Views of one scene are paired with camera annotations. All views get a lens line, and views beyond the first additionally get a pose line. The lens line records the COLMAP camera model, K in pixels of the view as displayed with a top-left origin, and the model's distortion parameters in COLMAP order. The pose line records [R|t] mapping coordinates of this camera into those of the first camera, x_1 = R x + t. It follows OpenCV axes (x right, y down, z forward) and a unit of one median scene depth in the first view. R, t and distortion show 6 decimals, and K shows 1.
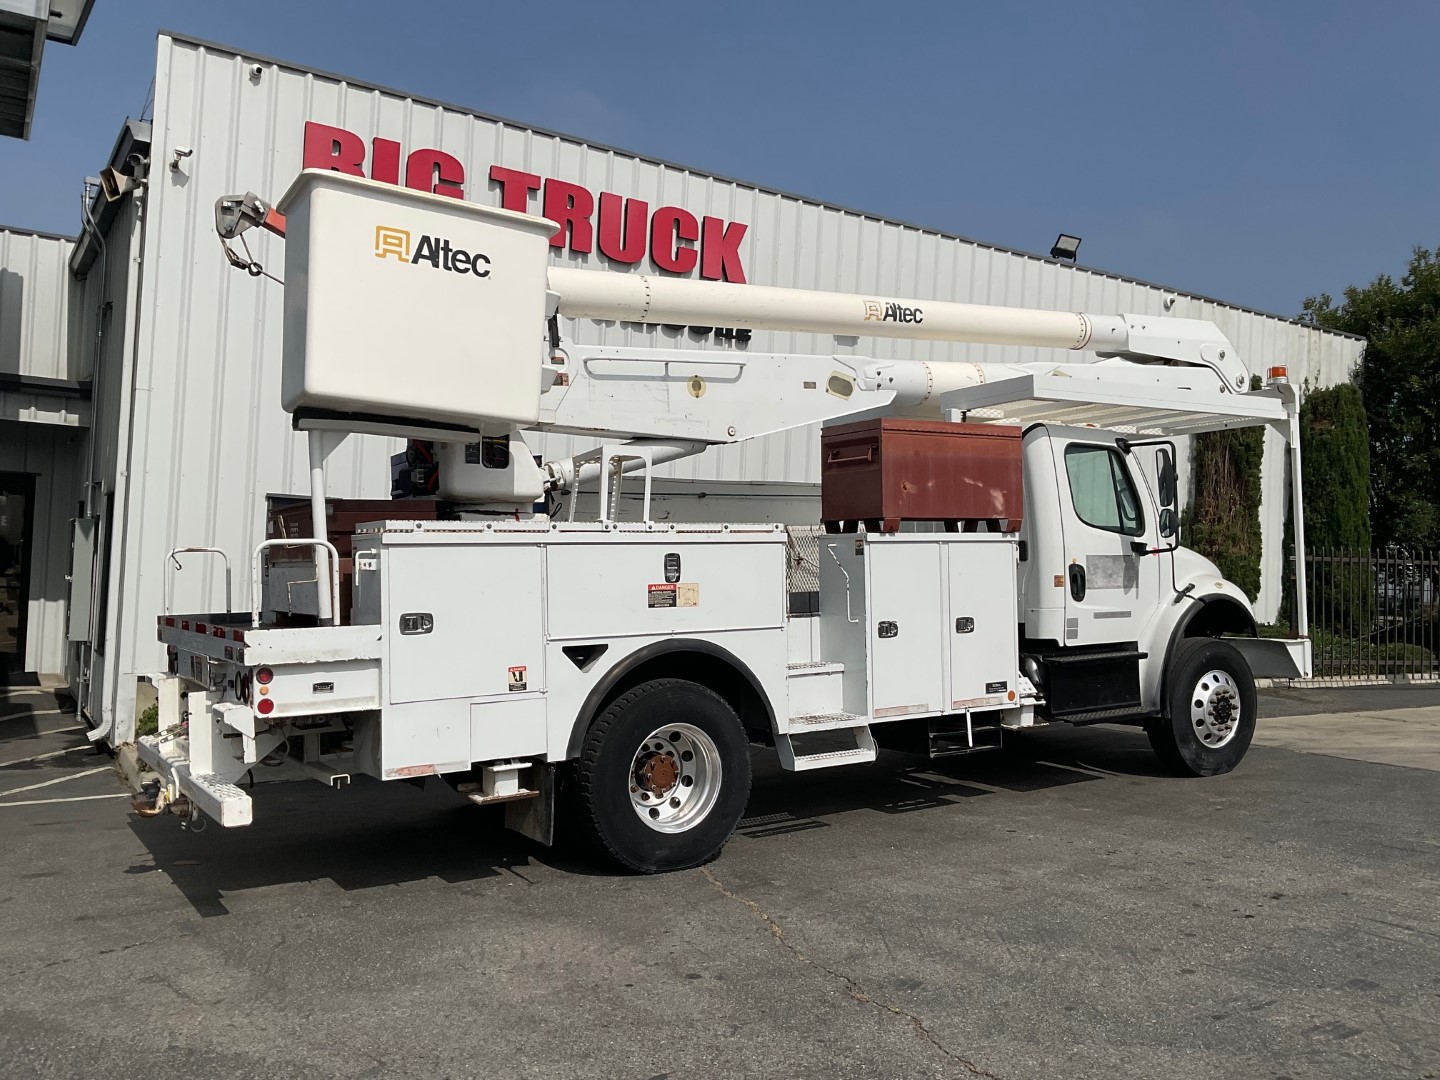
lens RADIAL K [[1176.0, 0, 728.7], [0, 1176.0, 525.5], [0, 0, 1]] dist [0.032052, -0.041160]
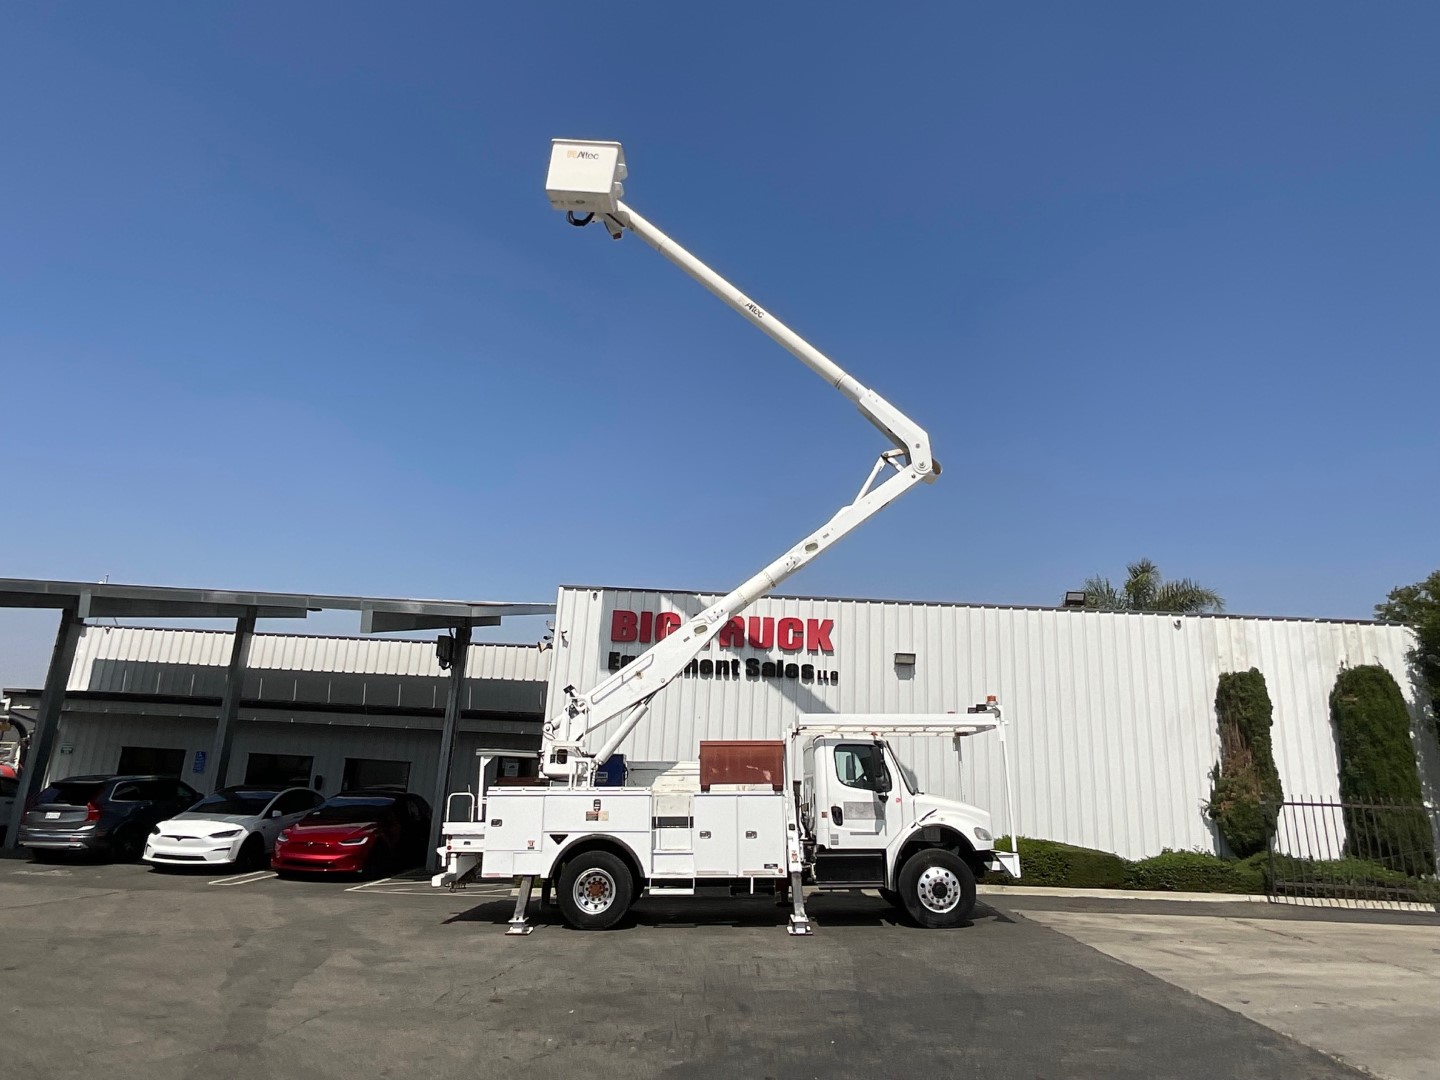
lens RADIAL K [[847.0, 0, 743.6], [0, 847.0, 524.3], [0, 0, 1]] dist [-0.020664, 0.008313]
pose [[0.848125, -0.154270, -0.506838, 1.078570], [0.006285, 0.959528, -0.281542, -0.027717], [0.529759, 0.235597, 0.814769, -0.434932]]
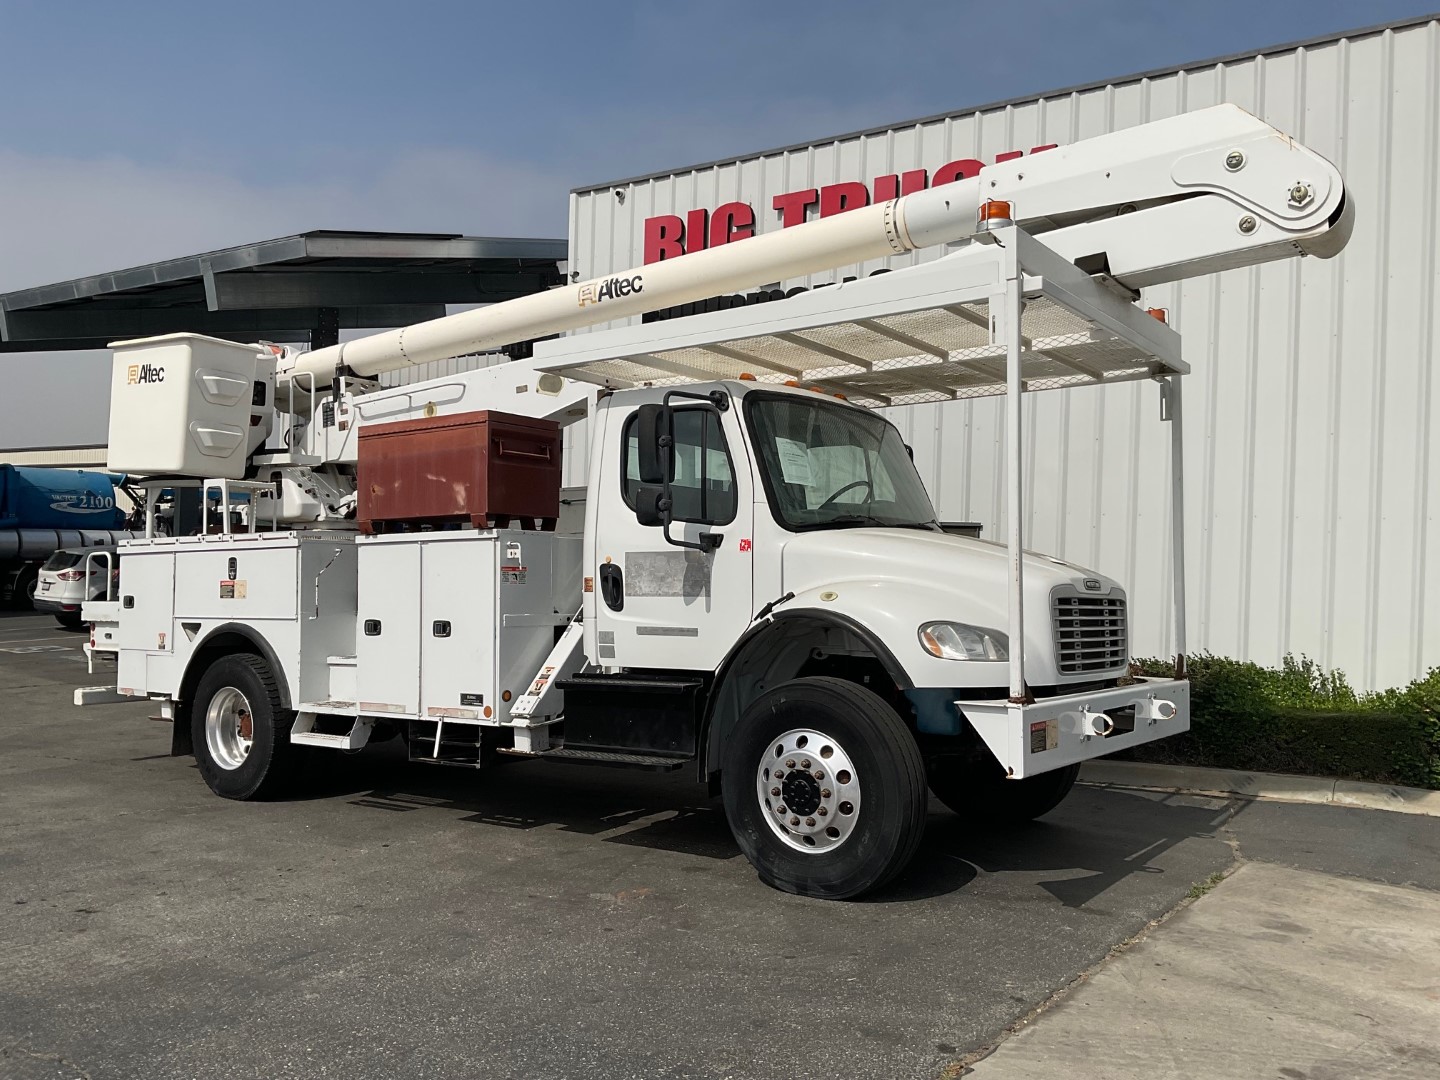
lens RADIAL K [[1176.0, 0, 781.1], [0, 1176.0, 508.3], [0, 0, 1]] dist [0.032052, -0.041160]
pose [[0.383511, -0.047297, -0.922324, 1.184574], [0.031855, 0.998771, -0.037972, 0.032416], [0.922987, -0.014818, 0.384546, 0.885904]]
